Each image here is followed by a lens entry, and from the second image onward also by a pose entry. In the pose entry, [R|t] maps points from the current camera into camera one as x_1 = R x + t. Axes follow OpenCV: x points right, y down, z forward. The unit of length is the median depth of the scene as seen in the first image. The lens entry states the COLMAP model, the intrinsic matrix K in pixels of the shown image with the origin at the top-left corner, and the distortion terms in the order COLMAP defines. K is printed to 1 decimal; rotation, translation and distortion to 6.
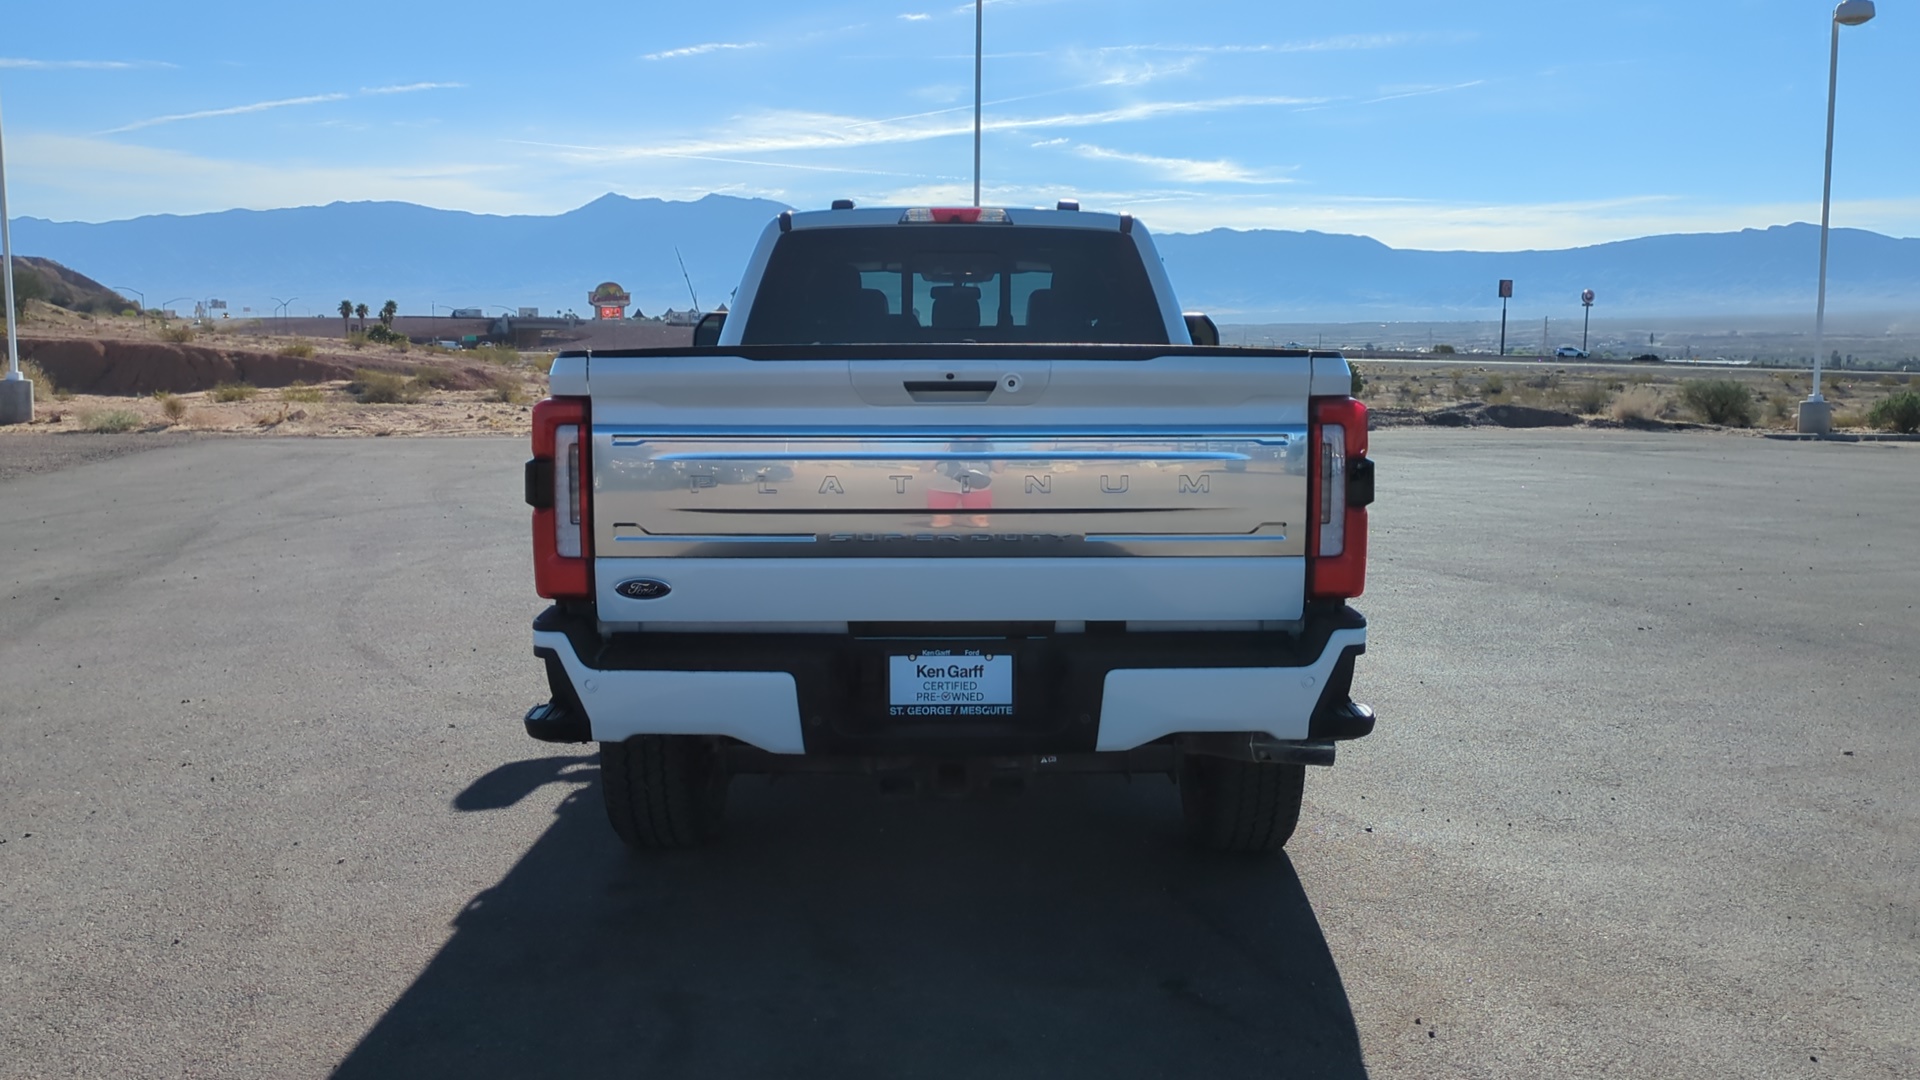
lens RADIAL K [[1670.8, 0, 996.1], [0, 1670.8, 521.2], [0, 0, 1]] dist [0.063642, -0.056591]
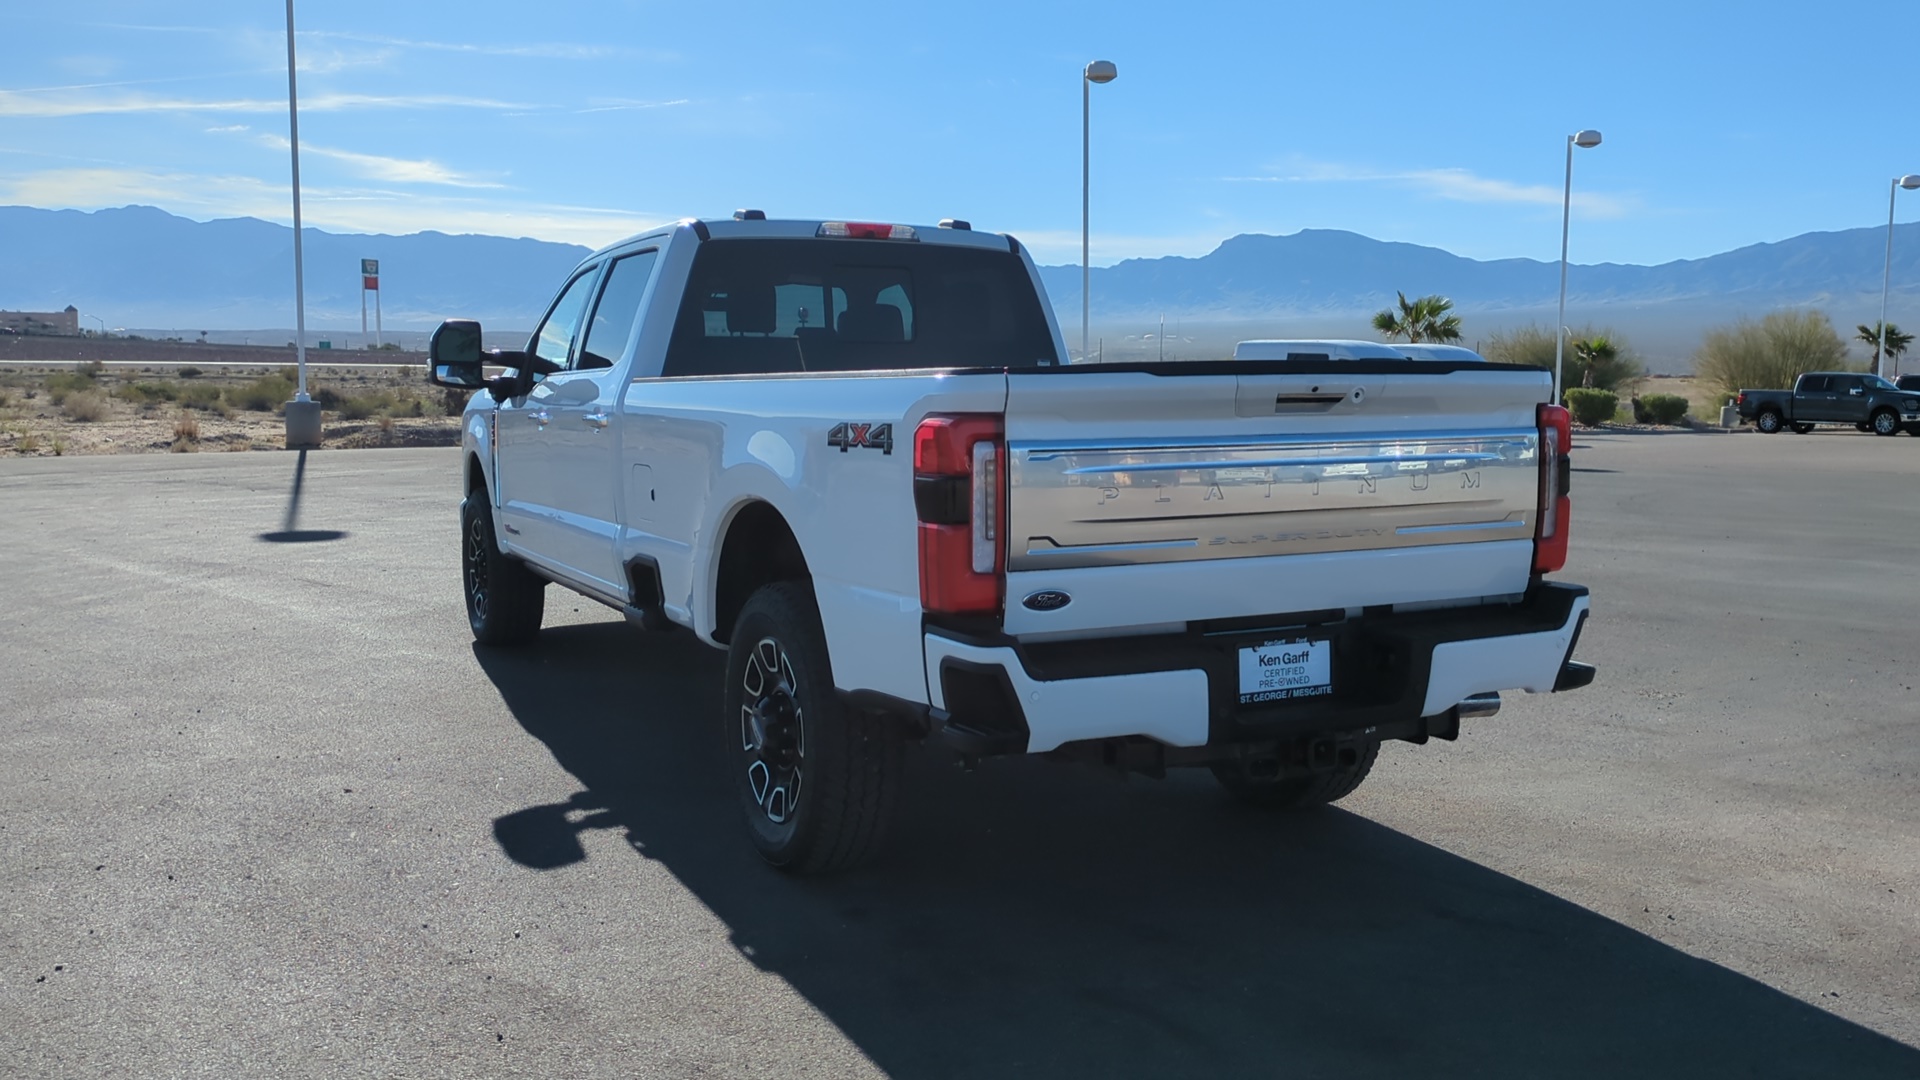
lens RADIAL K [[1670.8, 0, 950.0], [0, 1670.8, 533.5], [0, 0, 1]] dist [0.063642, -0.056591]
pose [[0.891372, -0.044794, 0.451054, -0.612733], [0.043918, 0.998958, 0.012415, -0.013320], [-0.451140, 0.008743, 0.892410, 0.100477]]
